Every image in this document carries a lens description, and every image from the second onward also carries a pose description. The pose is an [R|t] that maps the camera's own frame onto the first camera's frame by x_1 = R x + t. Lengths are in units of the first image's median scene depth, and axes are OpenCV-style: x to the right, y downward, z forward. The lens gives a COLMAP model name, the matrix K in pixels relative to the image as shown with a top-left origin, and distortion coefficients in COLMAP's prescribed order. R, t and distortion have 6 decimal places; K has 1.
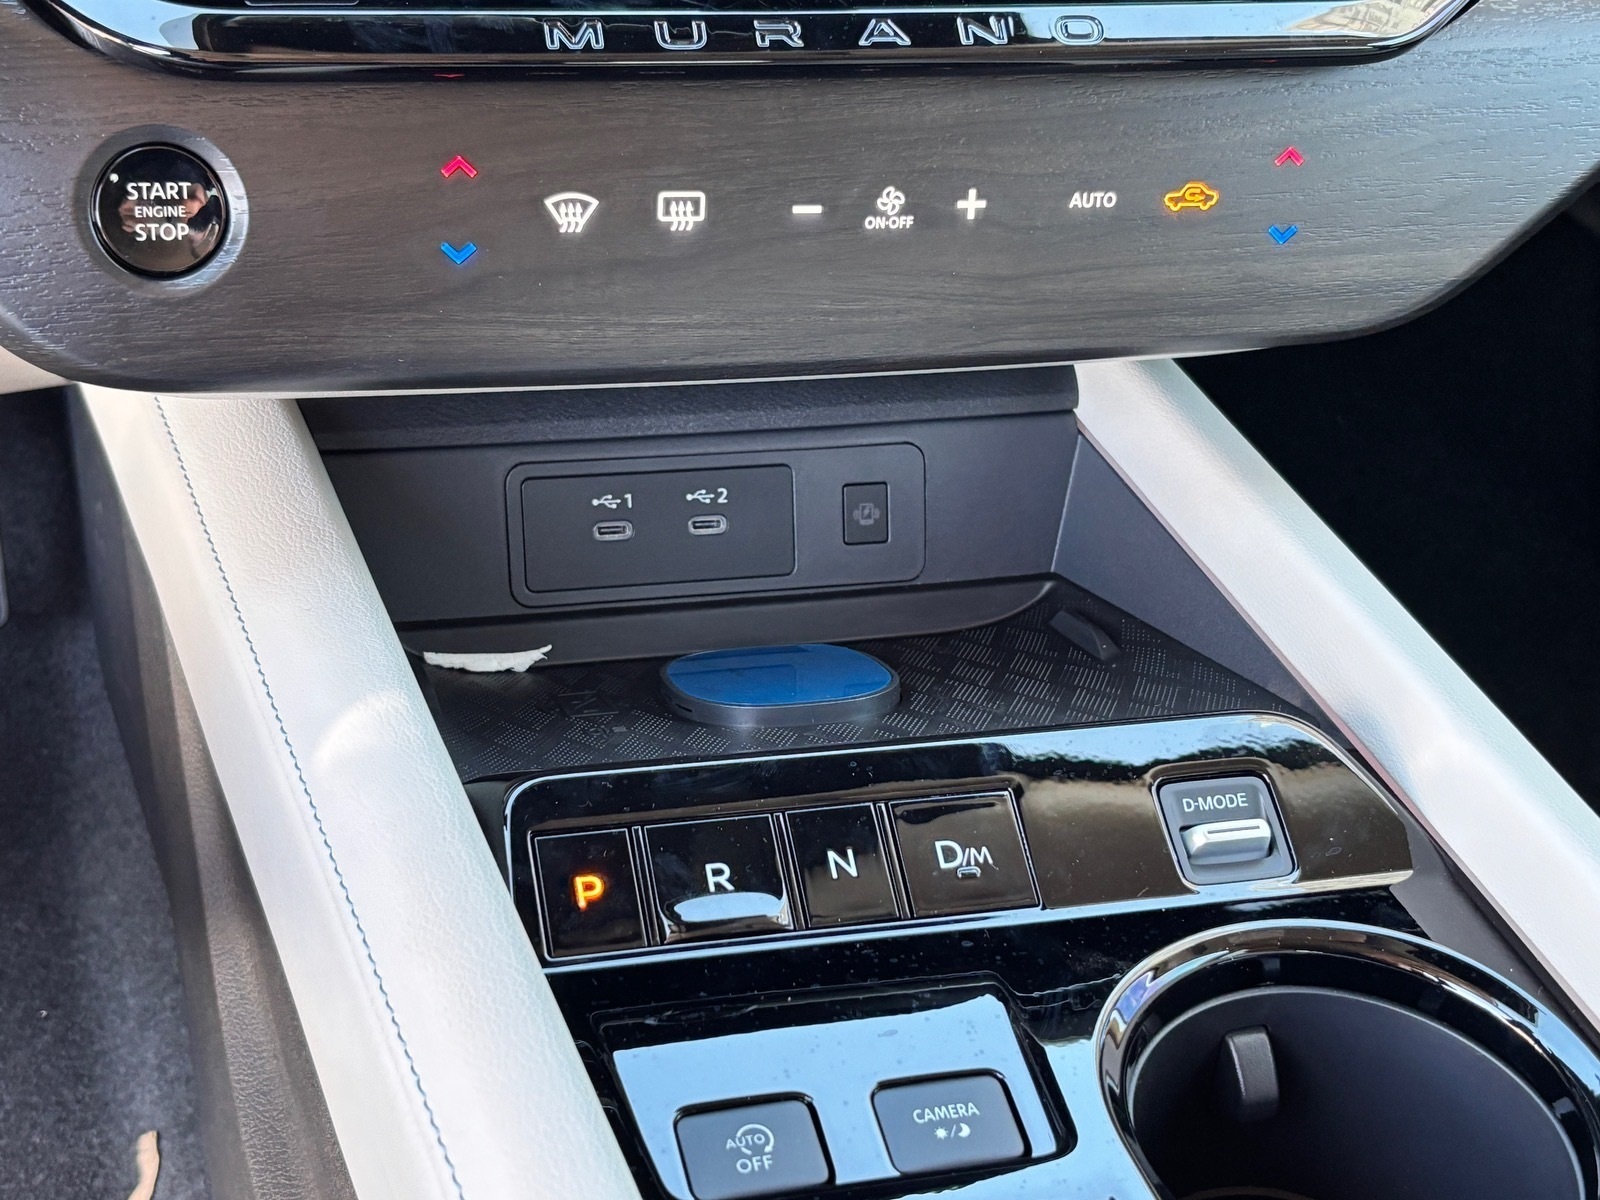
lens RADIAL K [[2278.1, 0, 772.7], [0, 2278.1, 620.0], [0, 0, 1]] dist [0.109766, 0.000000]
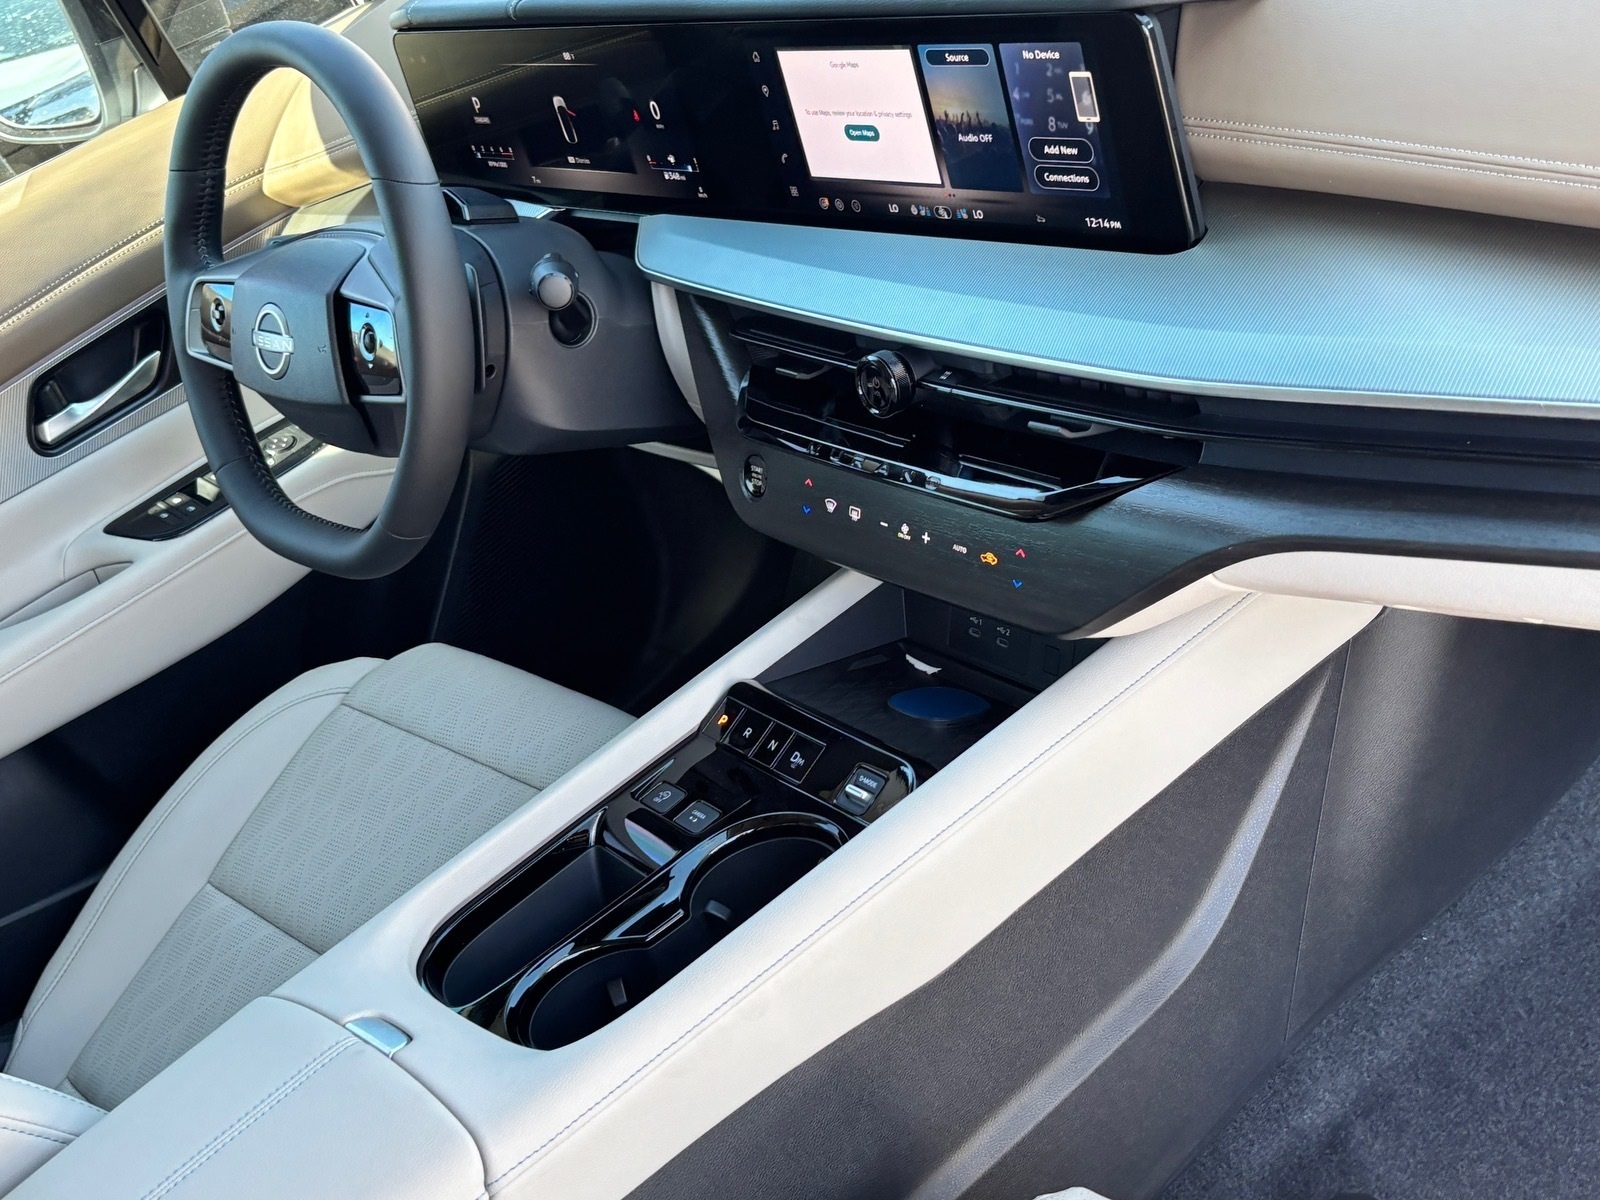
lens RADIAL K [[1982.6, 0, 826.7], [0, 1982.6, 647.4], [0, 0, 1]] dist [0.062455, 0.000000]
pose [[0.366020, 0.294650, -0.882729, 2.135002], [-0.243776, 0.945787, 0.214618, -0.539883], [0.898111, 0.136633, 0.418005, 0.000315]]
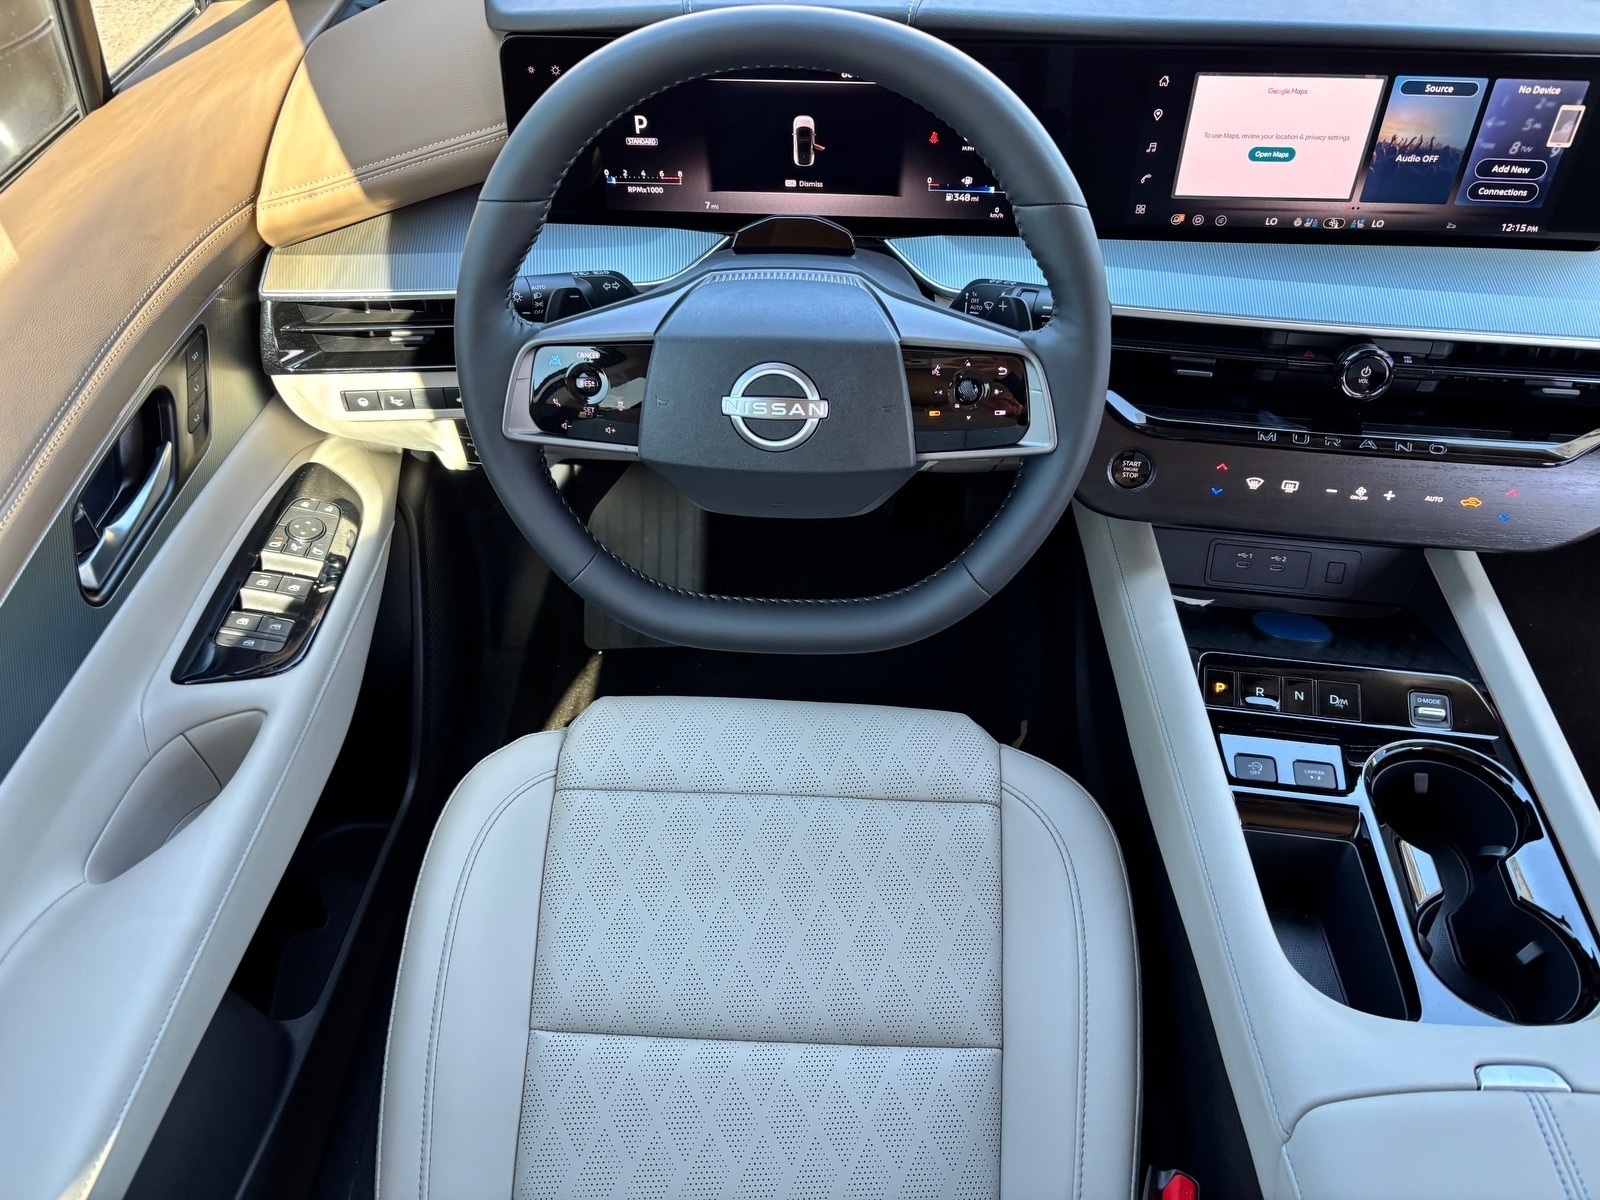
lens RADIAL K [[1235.8, 0, 802.2], [0, 1235.8, 615.1], [0, 0, 1]] dist [0.030931, -0.045185]
pose [[0.916691, 0.195802, -0.348339, -0.025874], [-0.152602, 0.977190, 0.147692, -0.158876], [0.369312, -0.082231, 0.925660, -0.904352]]
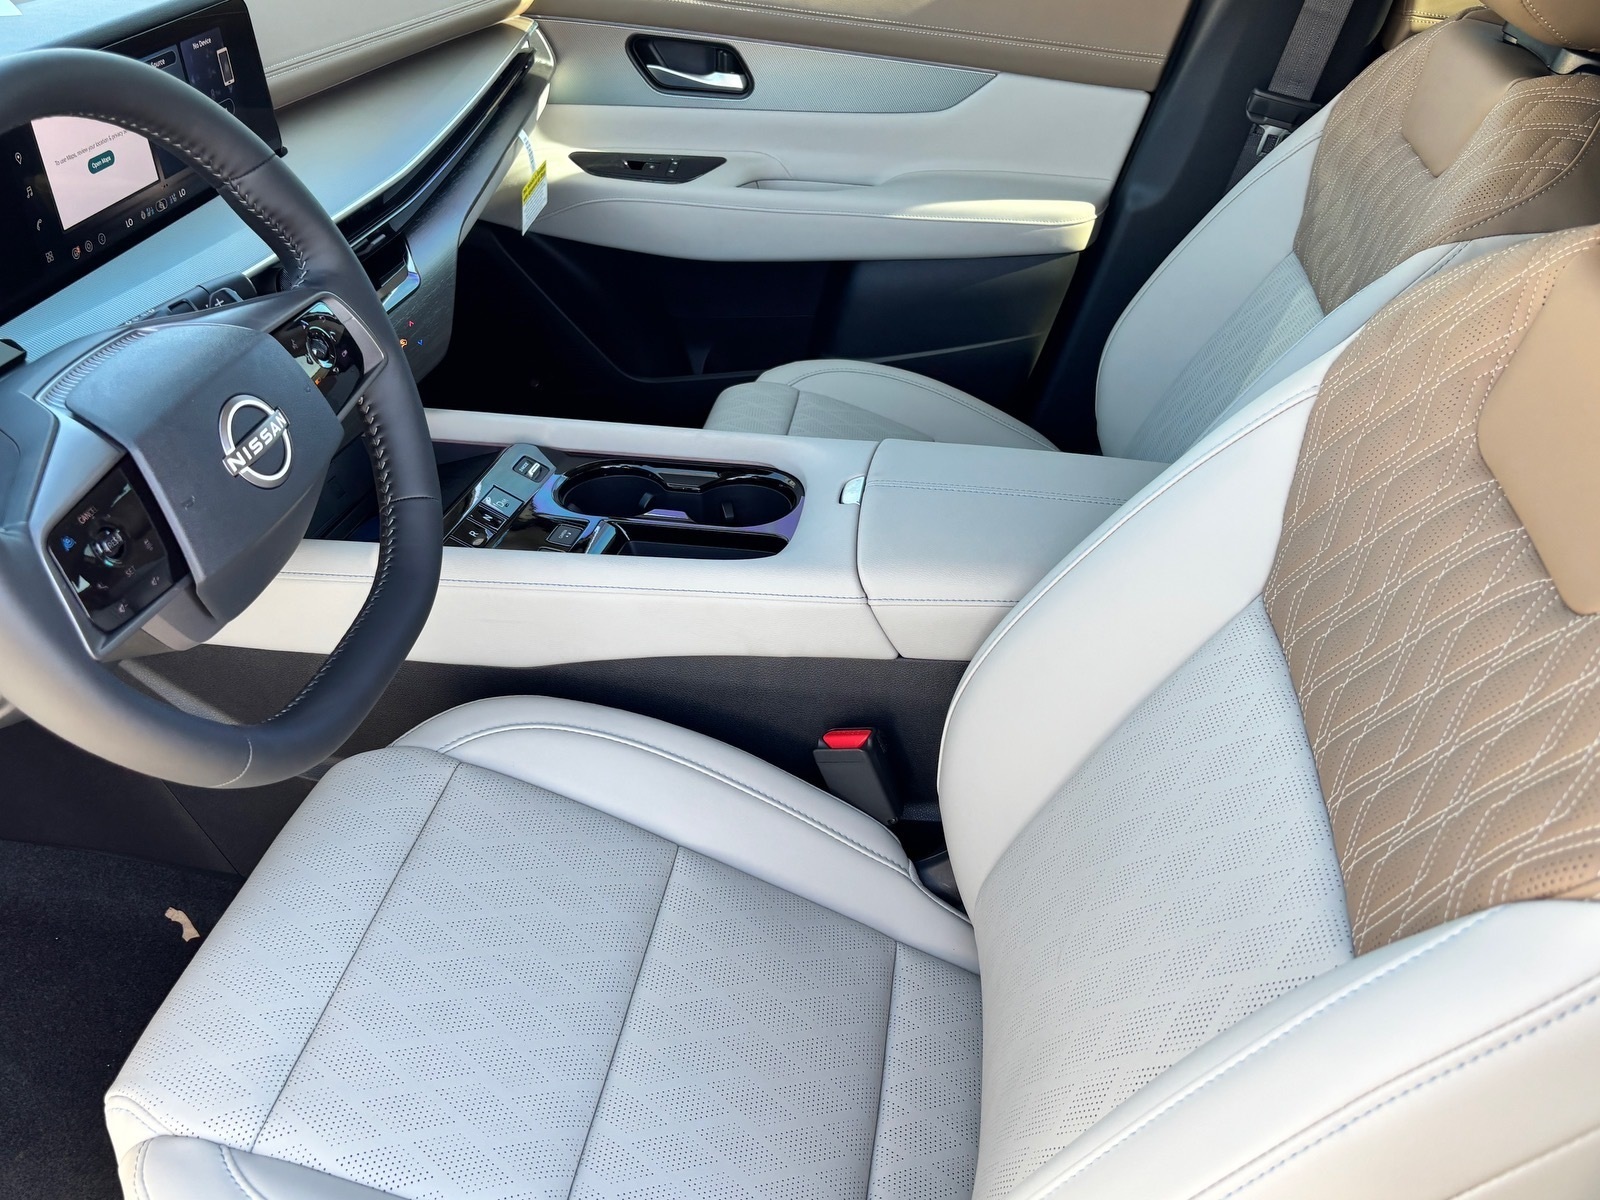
lens RADIAL K [[1445.6, 0, 800.3], [0, 1445.6, 605.9], [0, 0, 1]] dist [-0.000845, 0.014392]
pose [[0.475451, -0.549678, 0.686878, -1.427368], [0.535869, 0.800163, 0.269412, -0.143840], [-0.697704, 0.239985, 0.674994, -0.954141]]
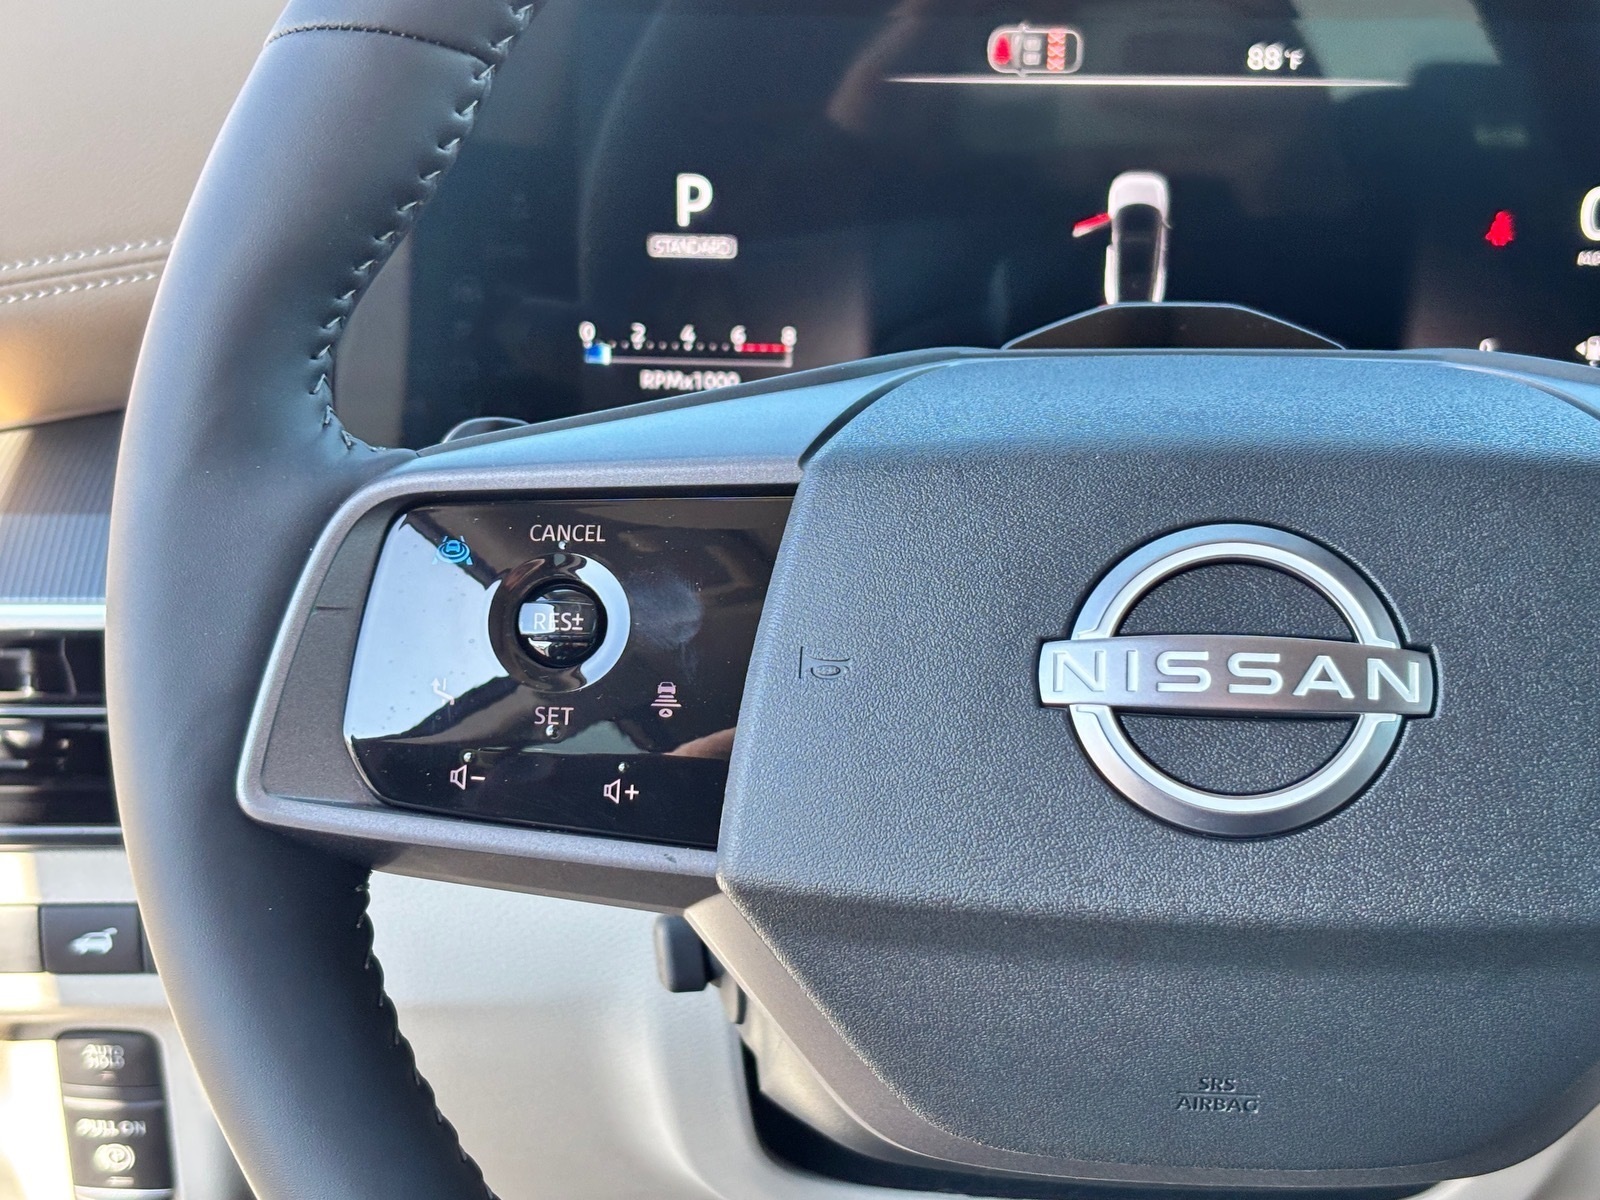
lens RADIAL K [[2507.0, 0, 782.7], [0, 2507.0, 597.1], [0, 0, 1]] dist [0.099709, 0.000000]
pose [[0.913260, 0.018365, -0.406964, -0.394856], [-0.172121, 0.922832, -0.344609, 0.093141], [0.369230, 0.384764, 0.845947, -0.332454]]
